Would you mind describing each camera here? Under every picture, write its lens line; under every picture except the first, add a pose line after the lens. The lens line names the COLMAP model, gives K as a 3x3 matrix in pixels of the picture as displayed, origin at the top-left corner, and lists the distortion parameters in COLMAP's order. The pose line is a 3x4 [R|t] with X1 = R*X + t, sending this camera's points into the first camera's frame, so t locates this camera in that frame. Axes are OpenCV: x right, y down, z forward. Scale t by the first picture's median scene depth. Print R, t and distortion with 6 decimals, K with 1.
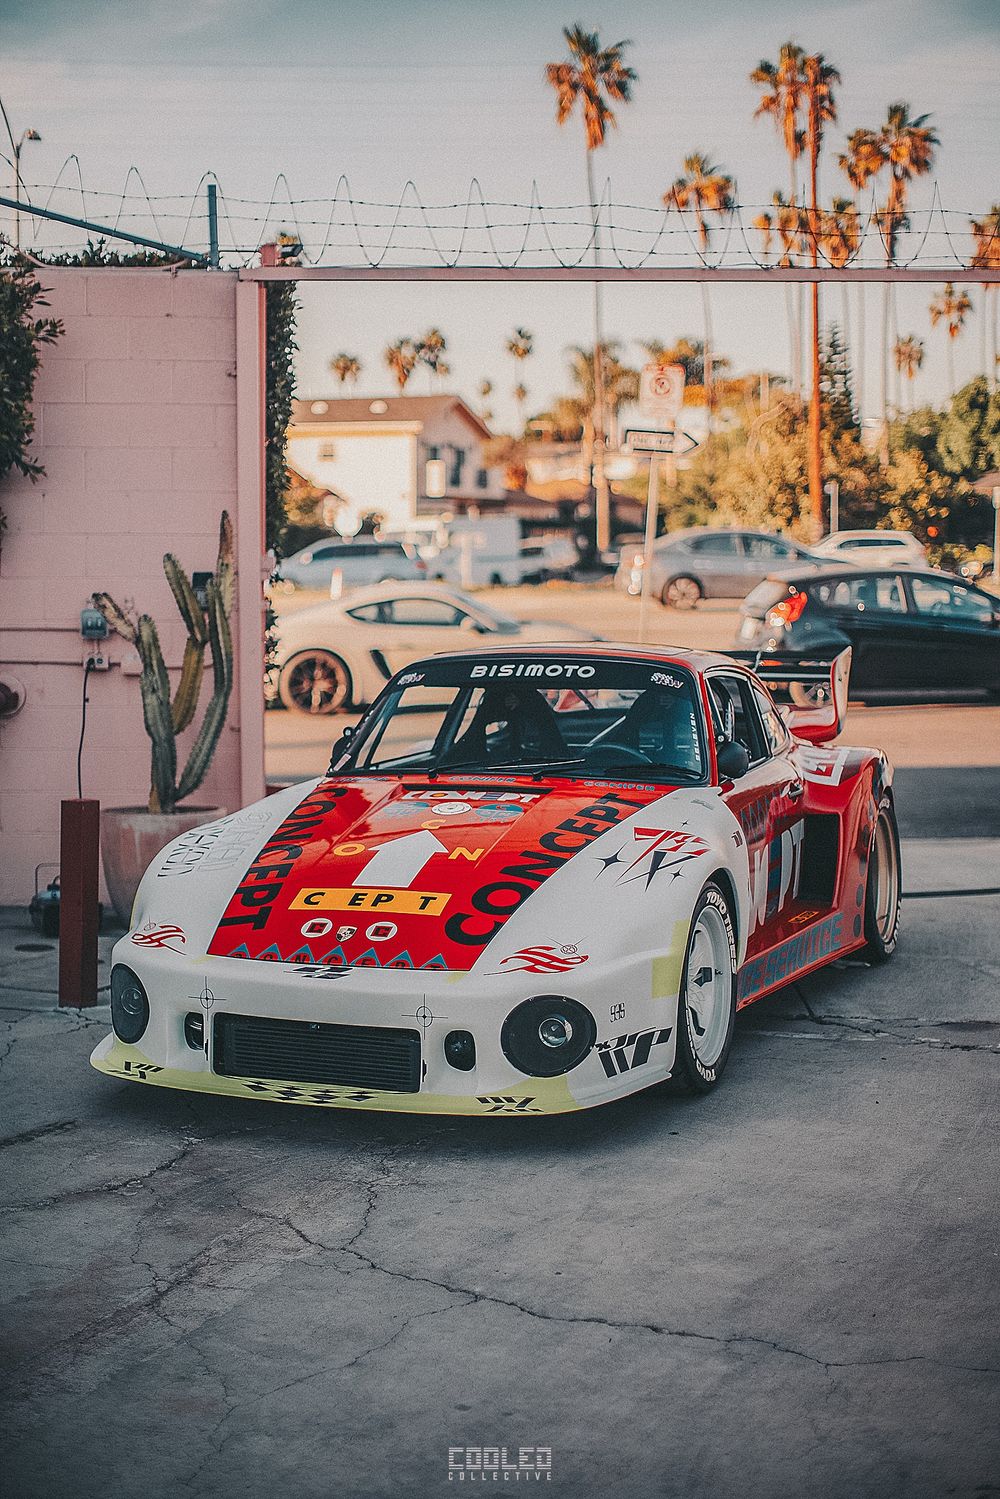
lens RADIAL K [[2163.5, 0, 571.3], [0, 2163.5, 827.4], [0, 0, 1]] dist [-0.192981, 0.595662]
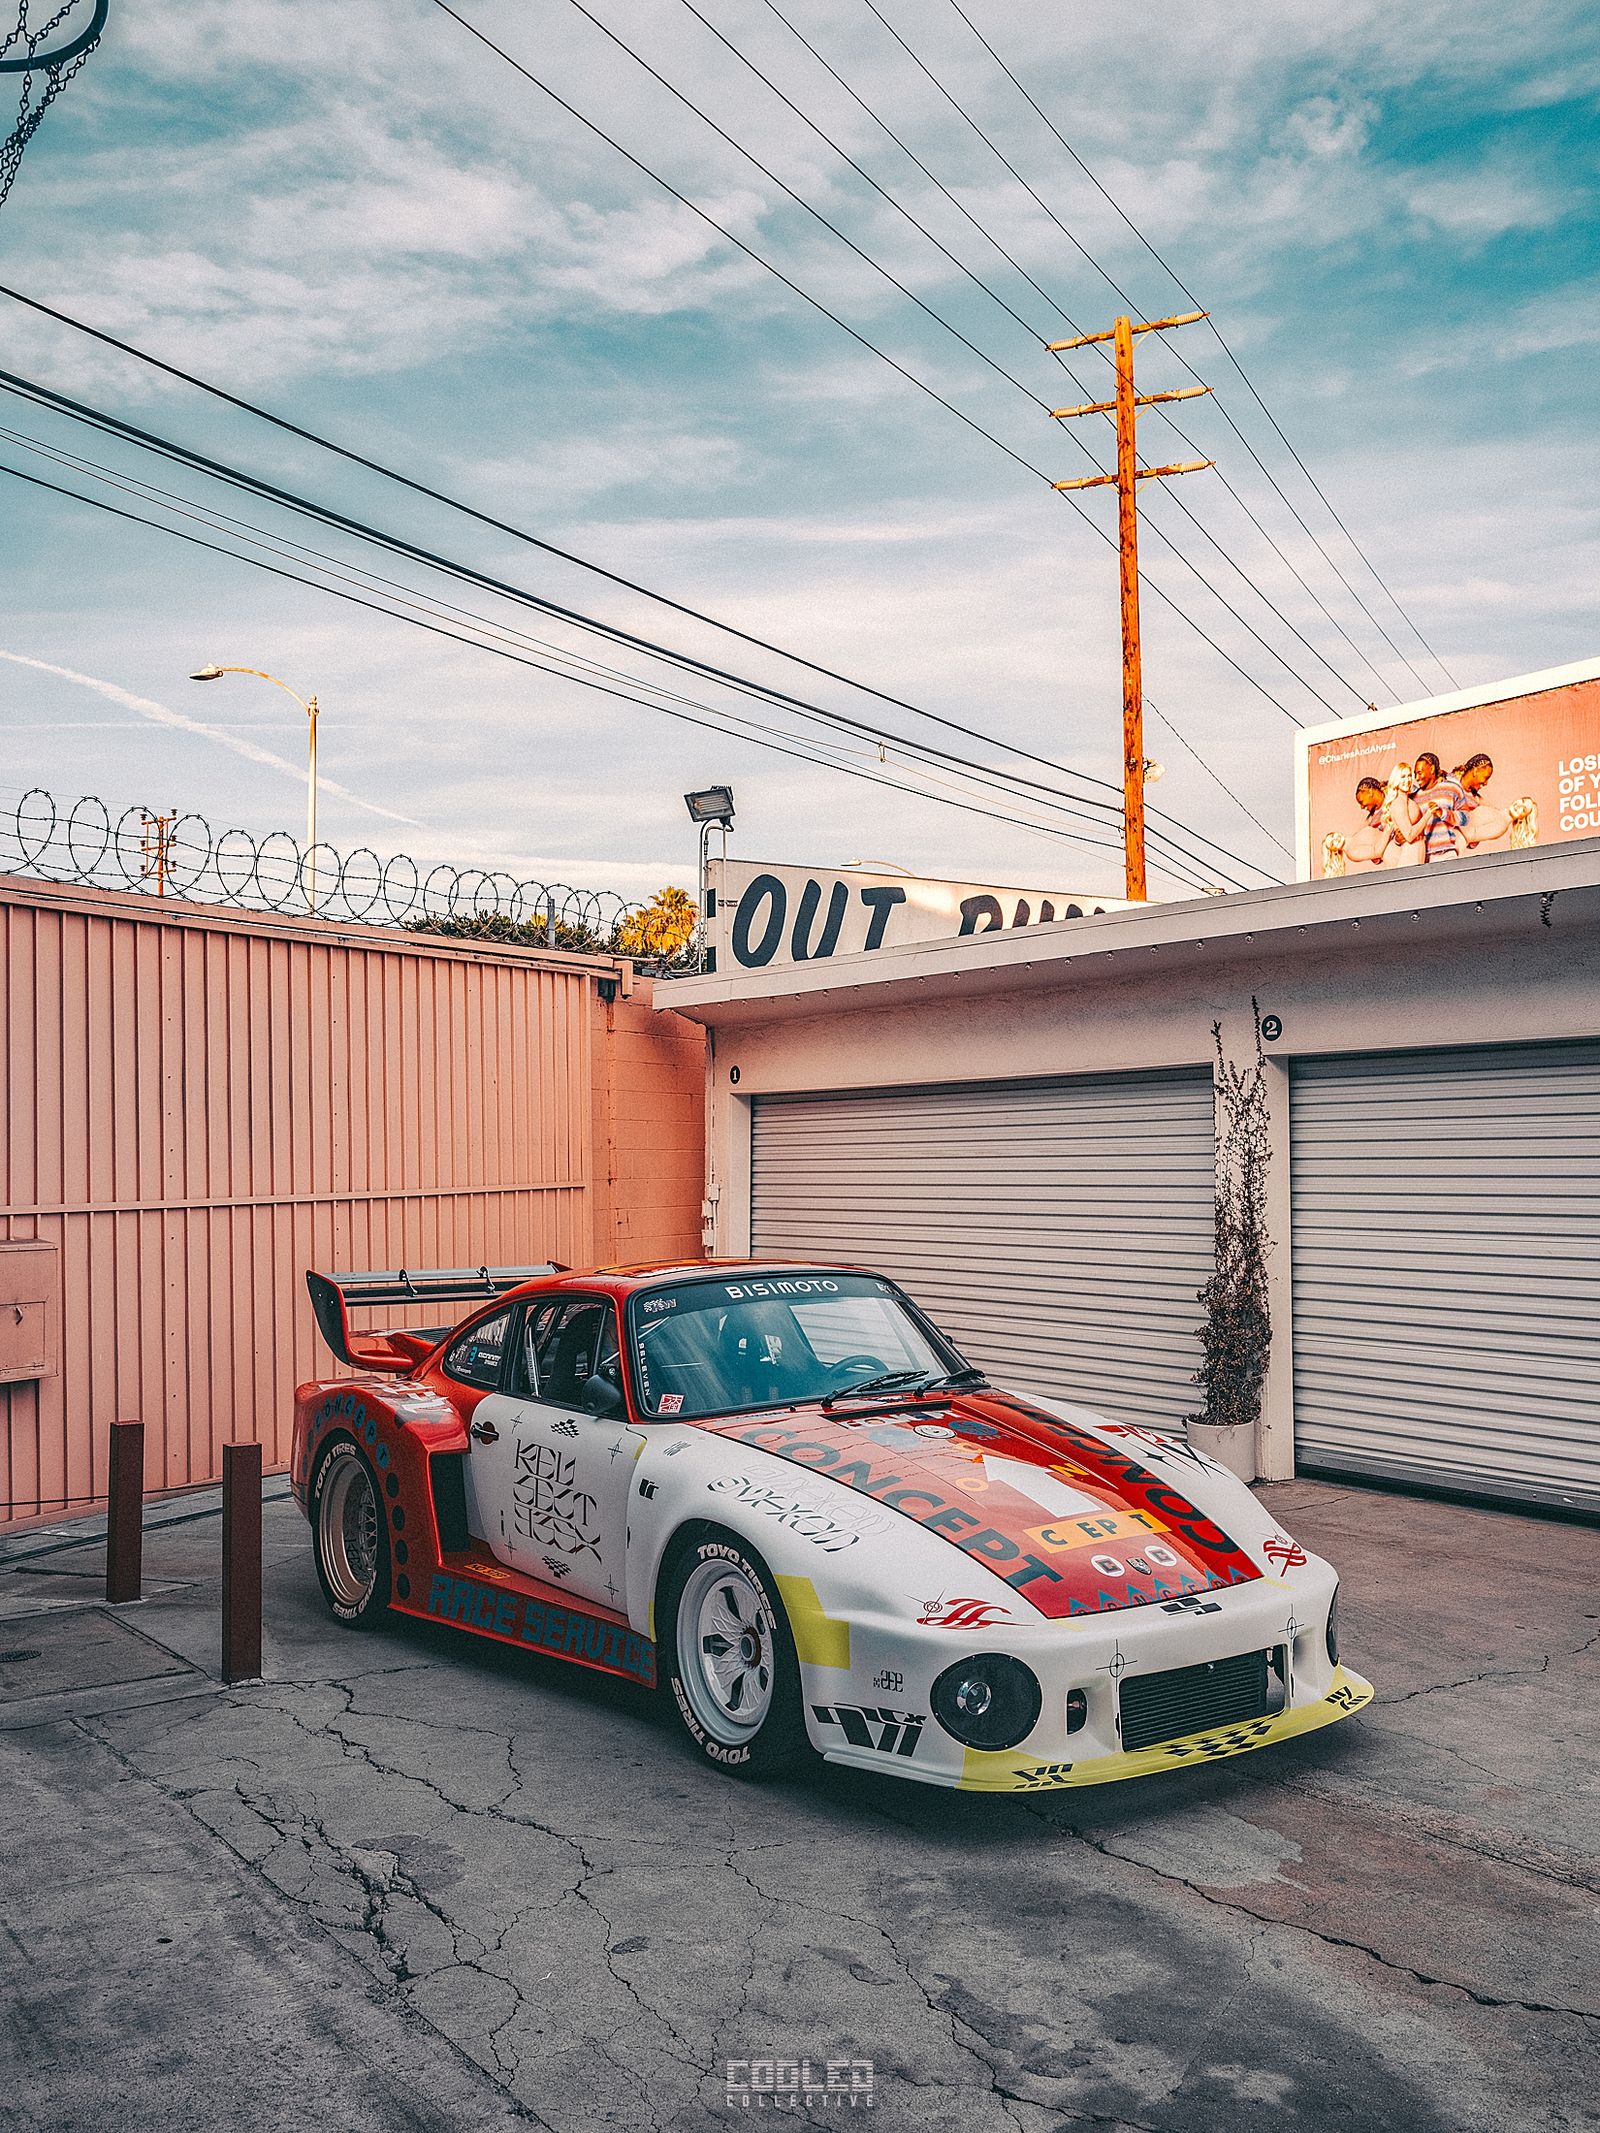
lens RADIAL K [[1866.0, 0, 794.2], [0, 1866.0, 1069.1], [0, 0, 1]] dist [0.007687, 0.002374]
pose [[0.591623, 0.037420, 0.805346, -0.839193], [0.107491, 0.986343, -0.124794, -0.077371], [-0.799017, 0.160398, 0.579521, 0.594204]]
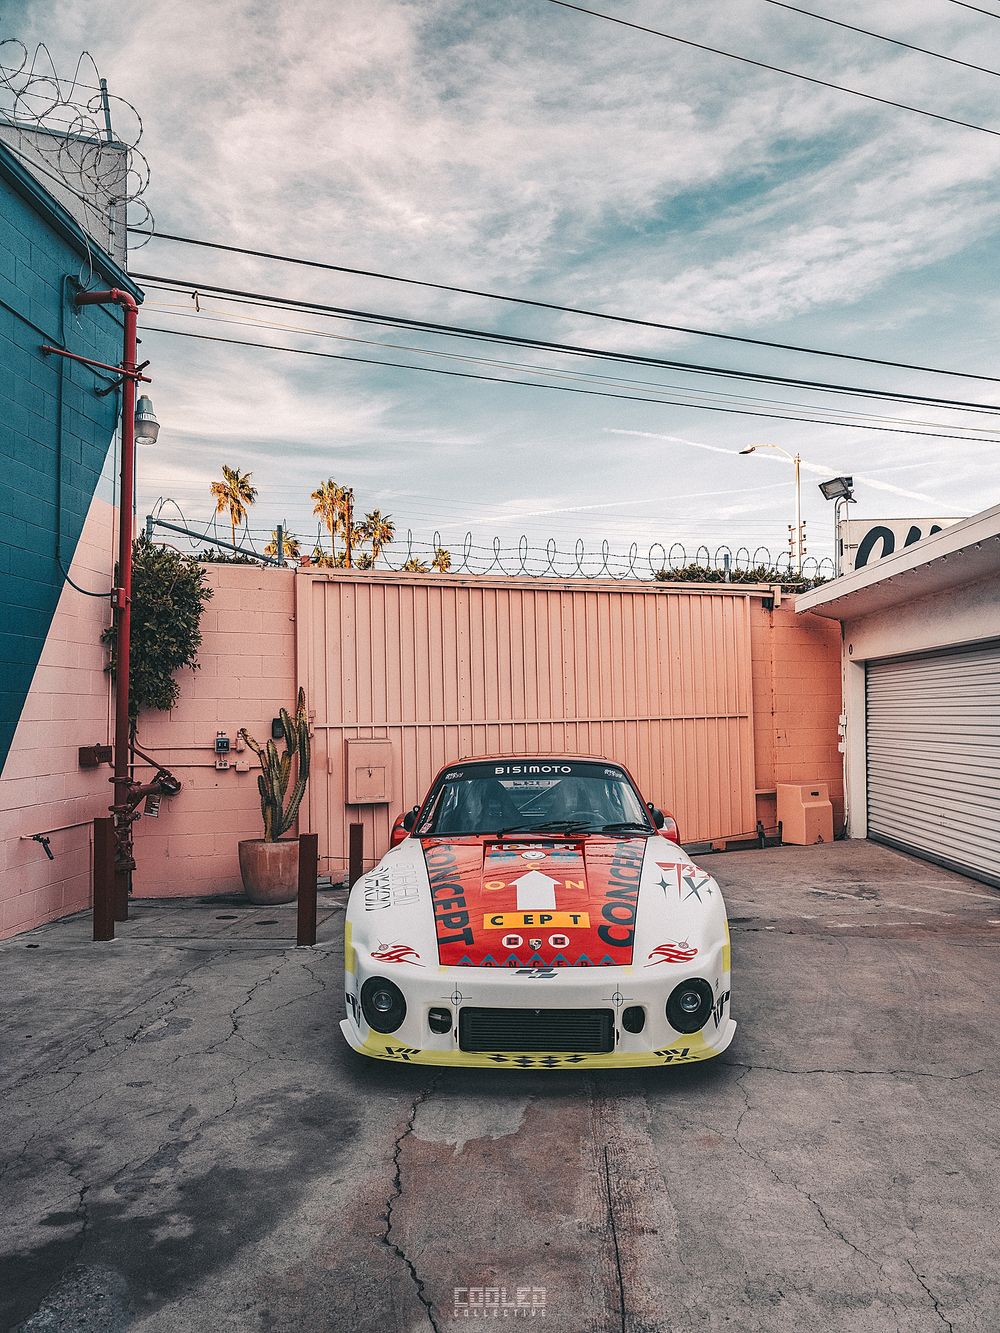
lens RADIAL K [[978.7, 0, 490.5], [0, 978.7, 681.2], [0, 0, 1]] dist [0.001039, -0.000791]
pose [[0.958125, 0.002283, 0.286342, -0.323860], [0.042999, 0.987483, -0.151751, -0.029873], [-0.283105, 0.157708, 0.946034, 0.316457]]
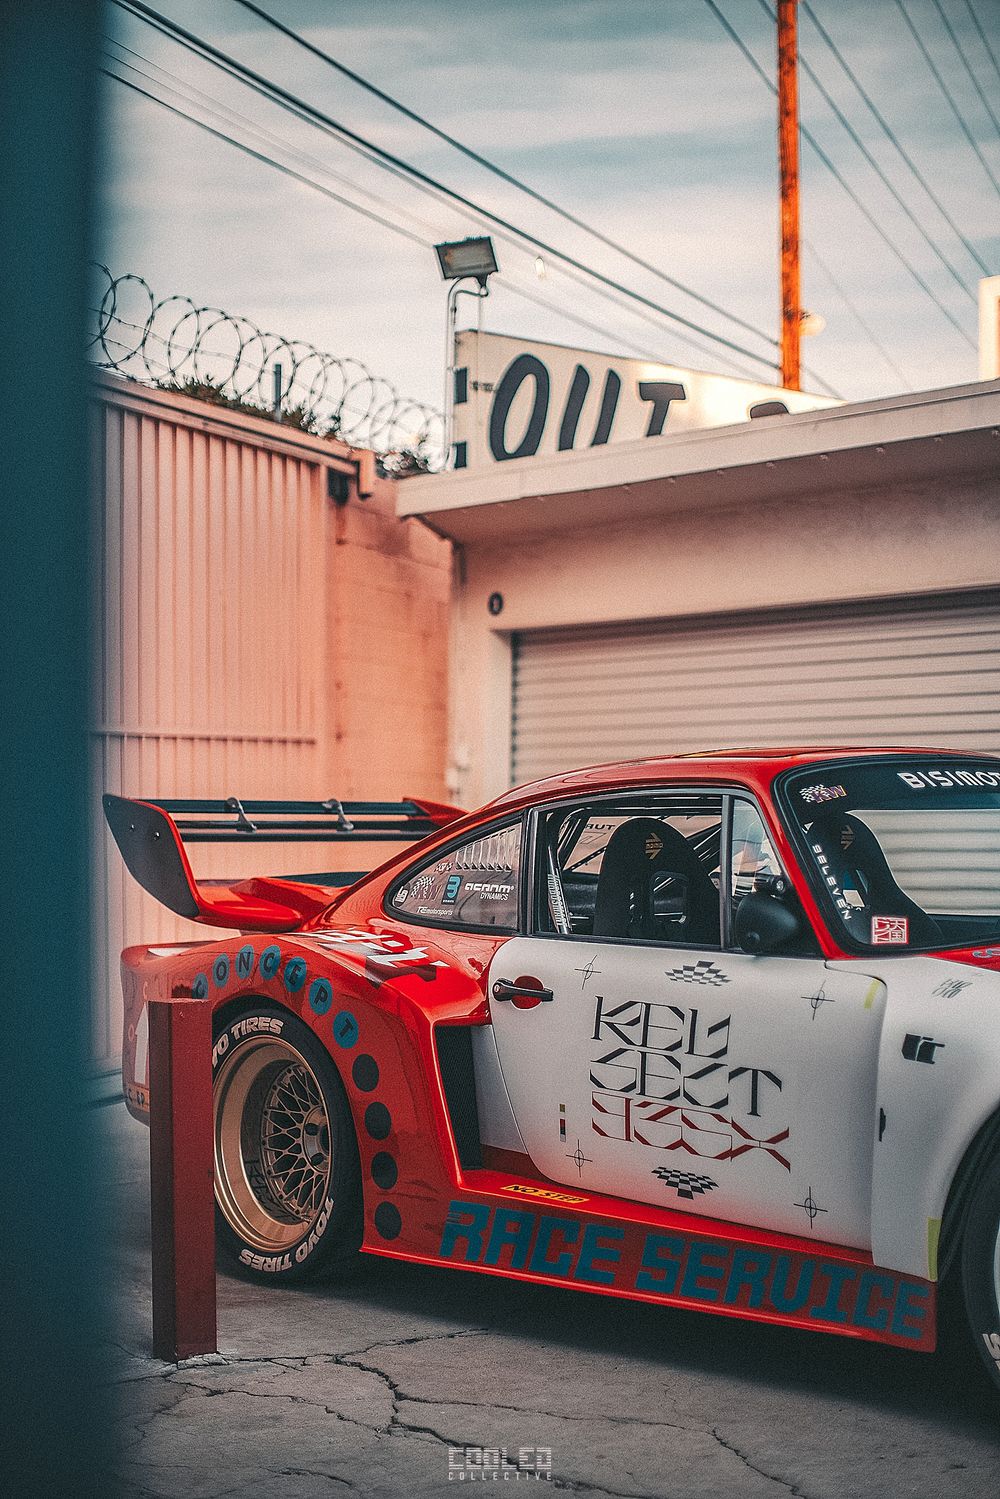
lens RADIAL K [[2139.4, 0, 530.0], [0, 2139.4, 749.2], [0, 0, 1]] dist [-0.194510, 0.513641]
pose [[0.501621, 0.023834, 0.864759, -0.780162], [0.104338, 0.990656, -0.087827, -0.045562], [-0.858772, 0.134284, 0.494447, 0.957160]]
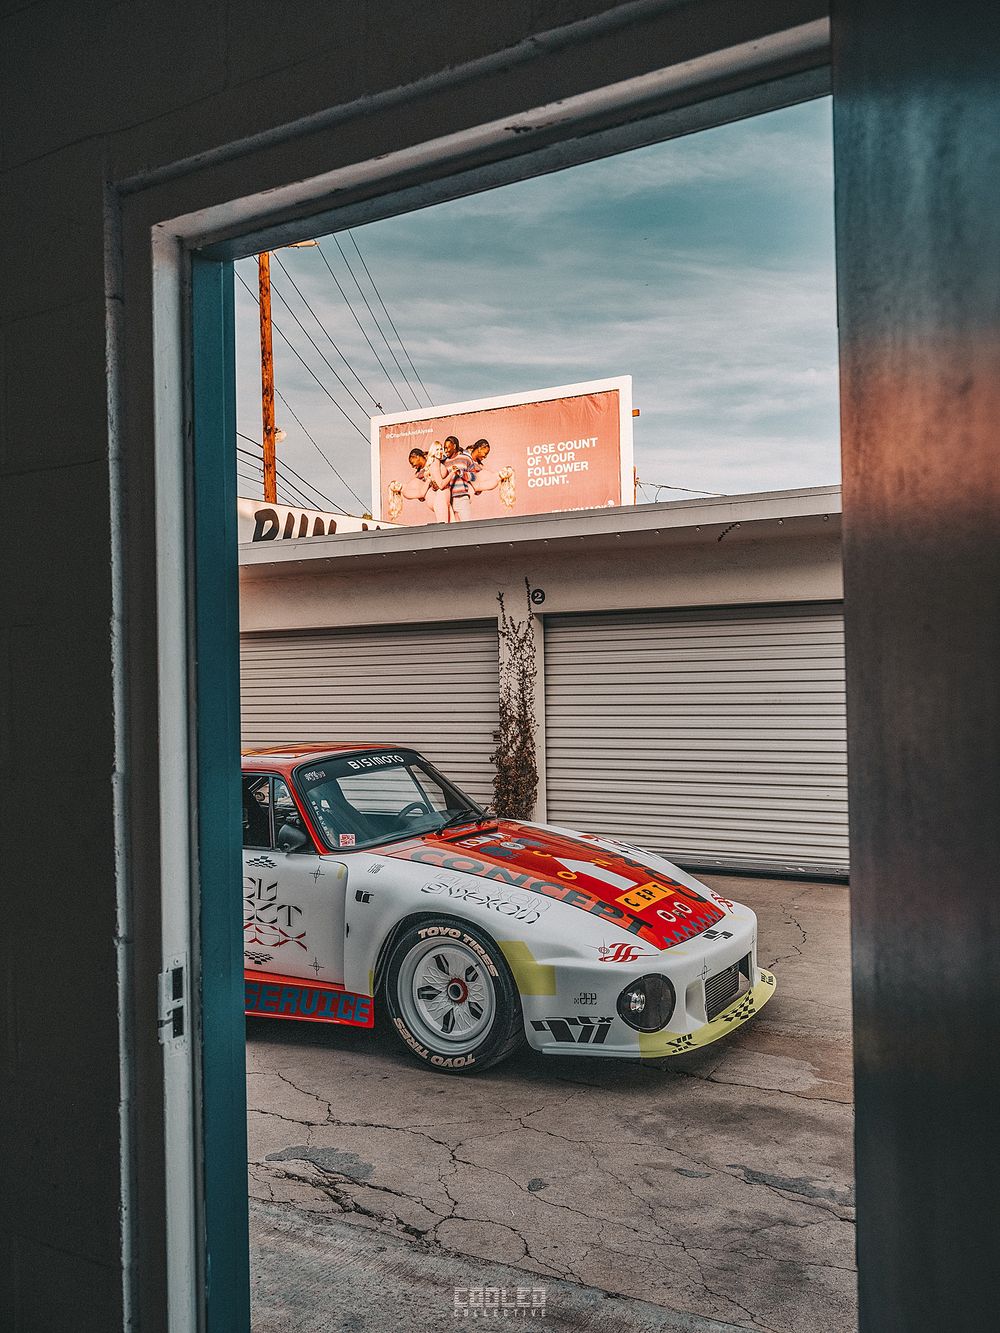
lens RADIAL K [[1166.1, 0, 496.4], [0, 1166.1, 668.1], [0, 0, 1]] dist [0.007687, 0.002374]
pose [[0.209242, 0.003351, 0.977858, -0.947298], [0.142951, 0.989146, -0.033978, -0.116714], [-0.967359, 0.146895, 0.206492, 0.901519]]
